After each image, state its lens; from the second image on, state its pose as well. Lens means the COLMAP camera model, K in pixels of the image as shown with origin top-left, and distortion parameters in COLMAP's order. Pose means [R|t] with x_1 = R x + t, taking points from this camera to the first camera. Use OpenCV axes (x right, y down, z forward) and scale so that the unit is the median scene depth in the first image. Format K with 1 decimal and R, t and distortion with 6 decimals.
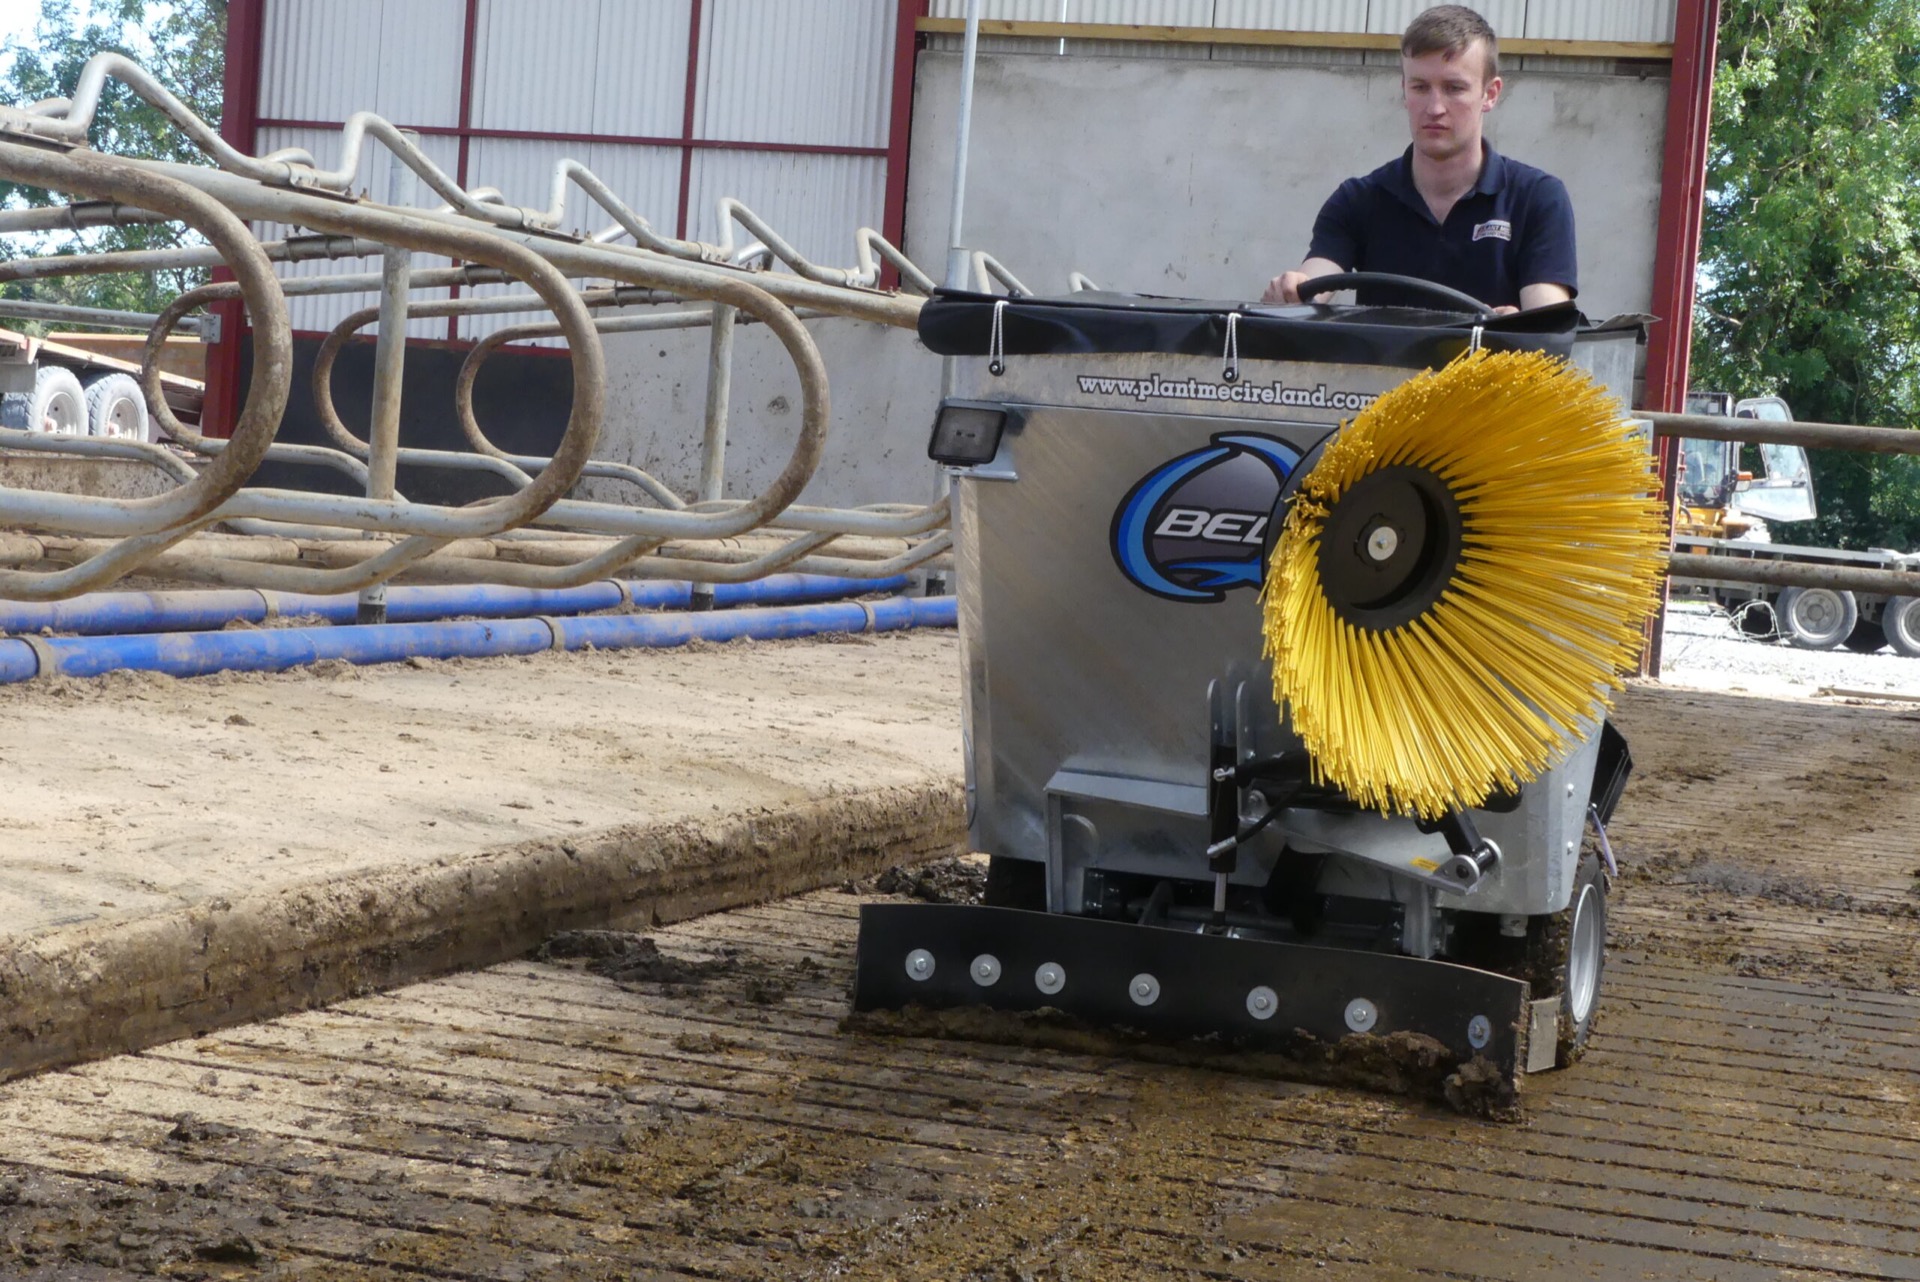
lens RADIAL K [[3752.2, 0, 963.2], [0, 3752.2, 642.4], [0, 0, 1]] dist [0.156833, 0.000000]
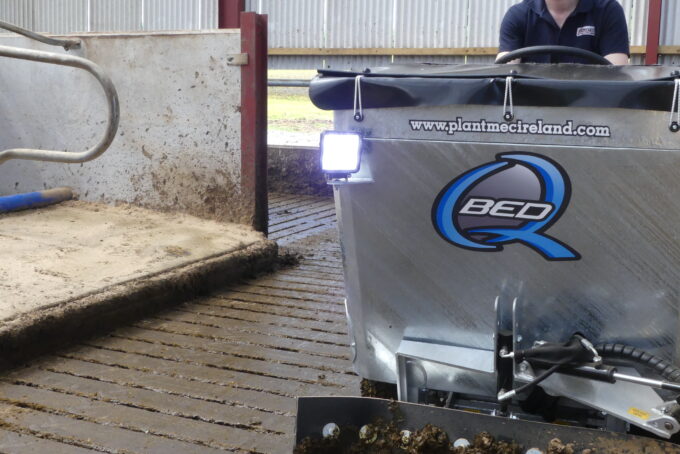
lens RADIAL K [[823.0, 0, 341.5], [0, 823.0, 227.4], [0, 0, 1]] dist [-0.090687, 0.000000]
pose [[0.998275, -0.055712, 0.018500, -0.008087], [0.053729, 0.994086, 0.094376, -0.060398], [-0.023649, -0.093219, 0.995365, 0.647080]]
